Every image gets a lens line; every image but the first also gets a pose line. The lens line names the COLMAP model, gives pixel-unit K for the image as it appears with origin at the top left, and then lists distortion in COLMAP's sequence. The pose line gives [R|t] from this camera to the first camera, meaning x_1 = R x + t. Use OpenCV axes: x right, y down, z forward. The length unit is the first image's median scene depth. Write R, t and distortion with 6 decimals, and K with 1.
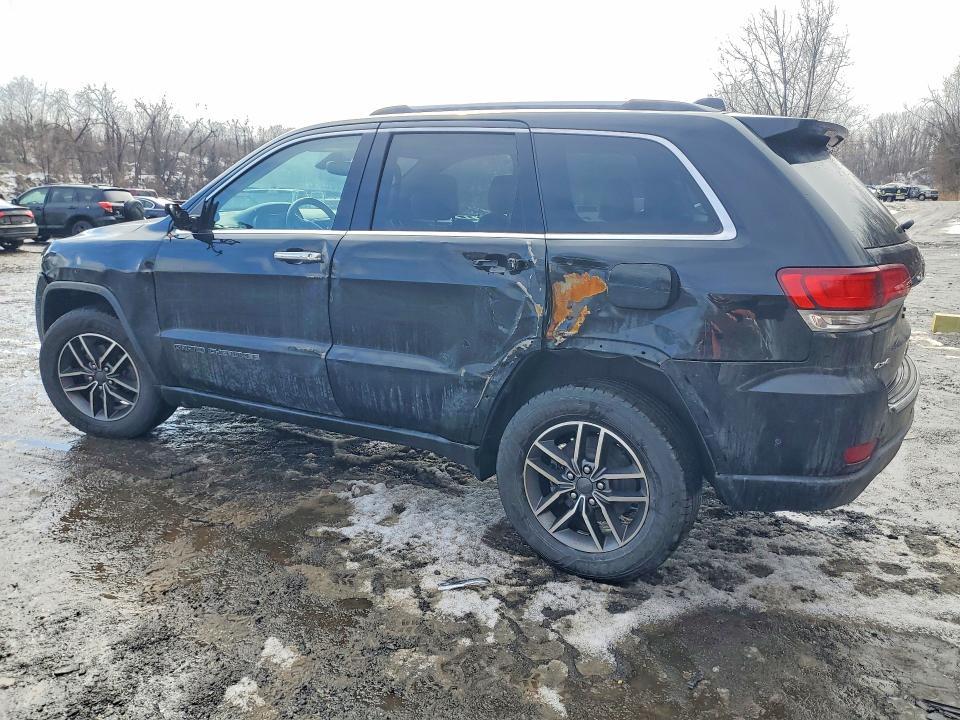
lens RADIAL K [[746.3, 0, 503.7], [0, 746.3, 353.5], [0, 0, 1]] dist [0.052291, -0.044645]
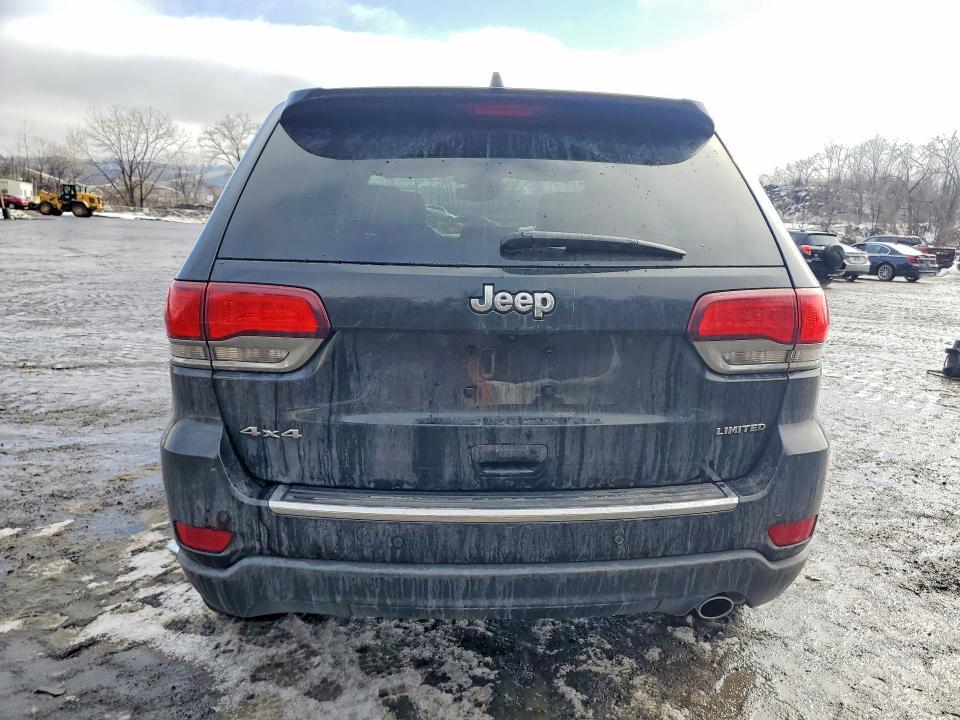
lens RADIAL K [[746.3, 0, 503.7], [0, 746.3, 353.5], [0, 0, 1]] dist [0.052291, -0.044645]
pose [[0.540397, 0.138841, -0.829876, 1.043843], [-0.190651, 0.980845, 0.039951, -0.112690], [0.819526, 0.136627, 0.556516, 0.694730]]
